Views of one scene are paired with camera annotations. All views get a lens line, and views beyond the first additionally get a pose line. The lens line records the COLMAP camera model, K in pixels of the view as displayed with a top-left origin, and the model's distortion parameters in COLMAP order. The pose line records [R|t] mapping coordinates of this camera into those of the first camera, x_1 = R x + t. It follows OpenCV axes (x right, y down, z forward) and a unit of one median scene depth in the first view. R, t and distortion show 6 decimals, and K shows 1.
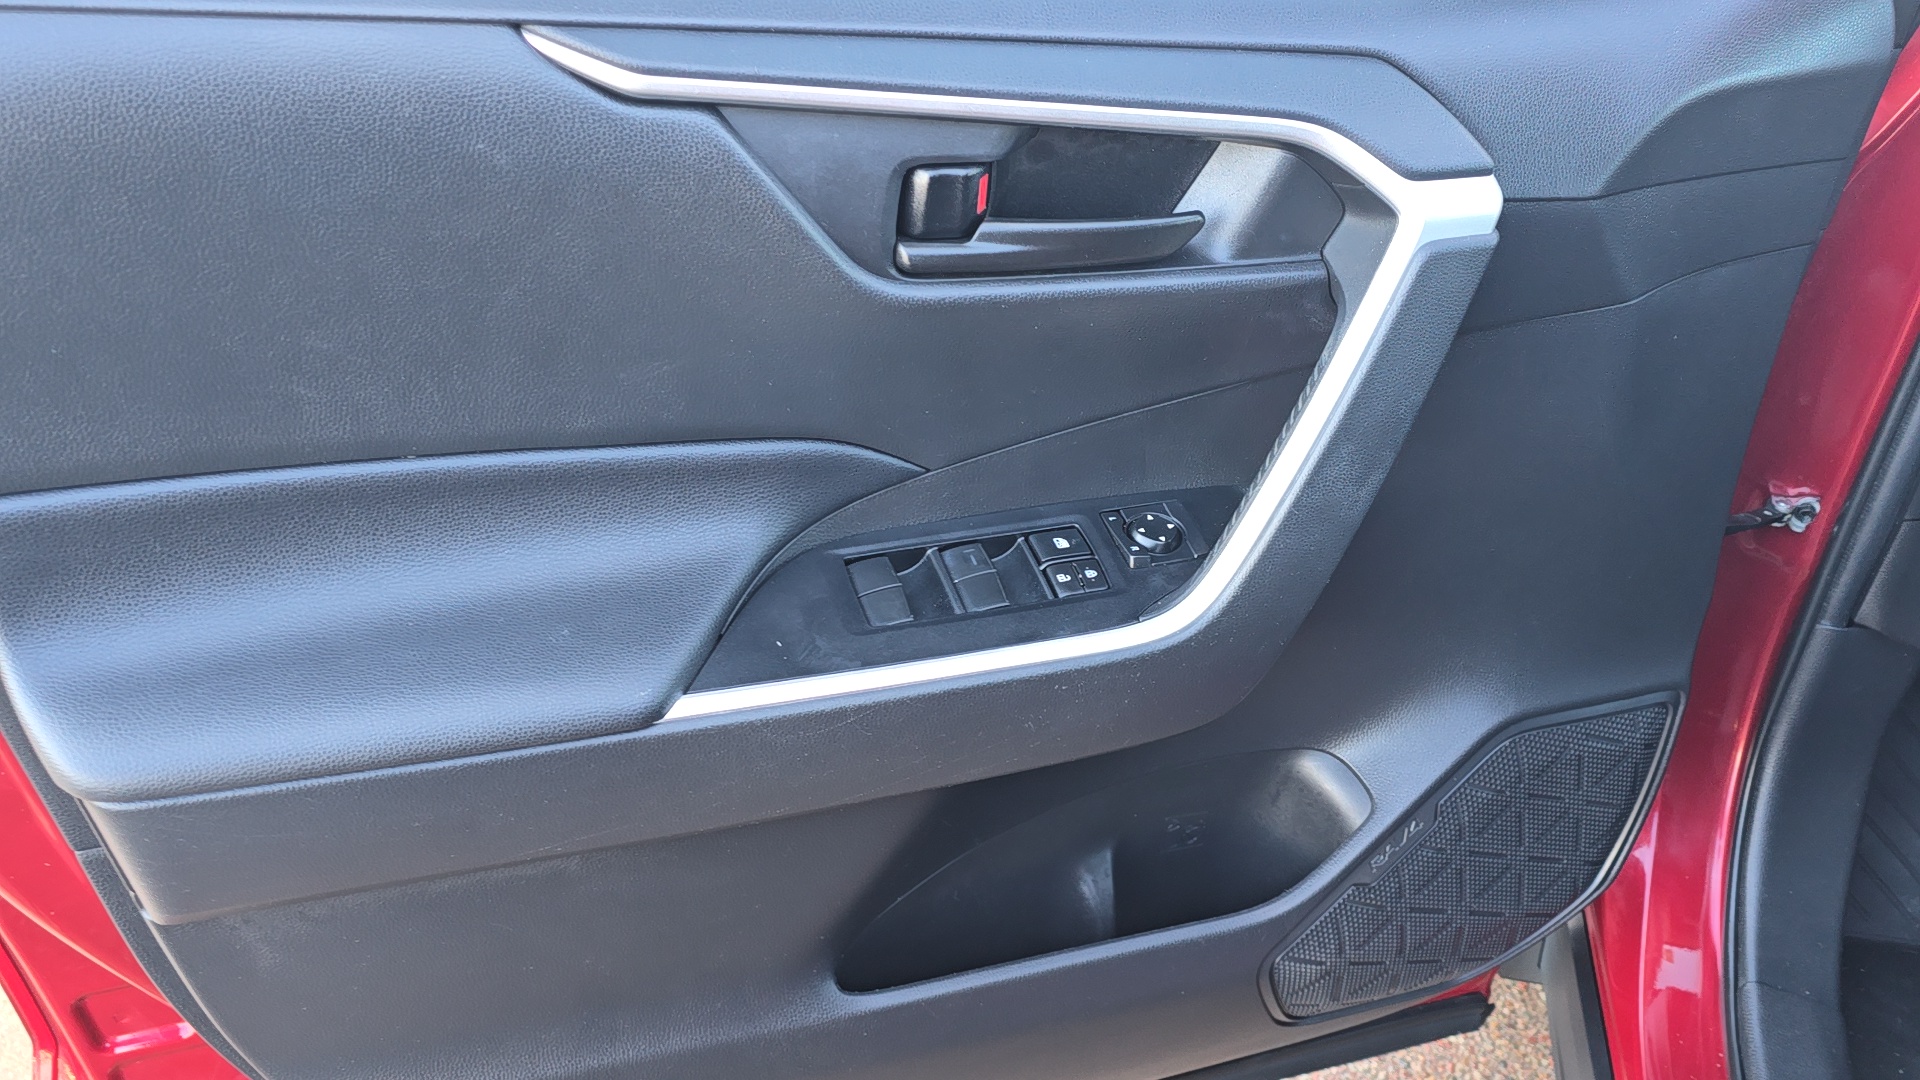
lens RADIAL K [[1593.1, 0, 956.7], [0, 1593.1, 541.1], [0, 0, 1]] dist [0.005051, -0.007676]
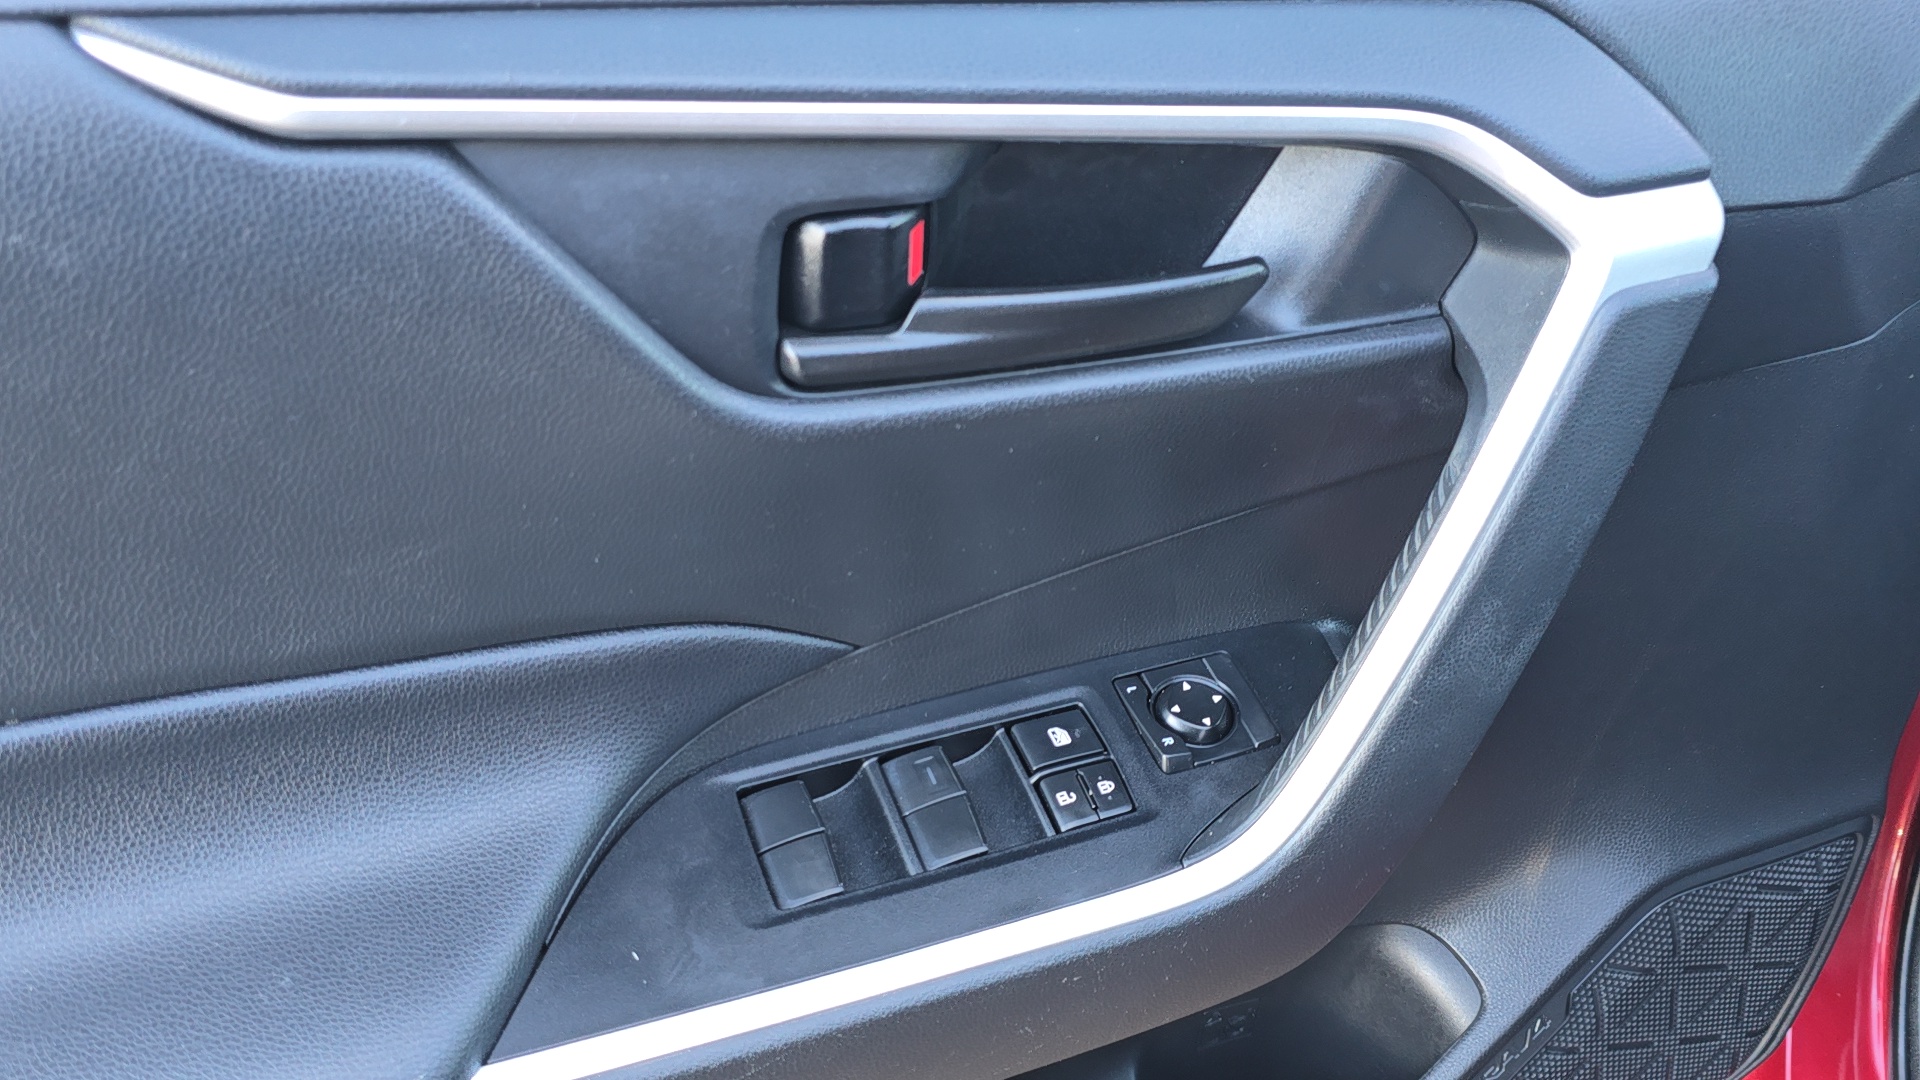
lens RADIAL K [[1593.1, 0, 966.2], [0, 1593.1, 538.2], [0, 0, 1]] dist [0.005051, -0.007676]
pose [[0.998632, -0.046753, 0.023397, 0.015302], [0.045509, 0.997653, 0.051163, -0.131597], [-0.025735, -0.050029, 0.998416, 0.358196]]
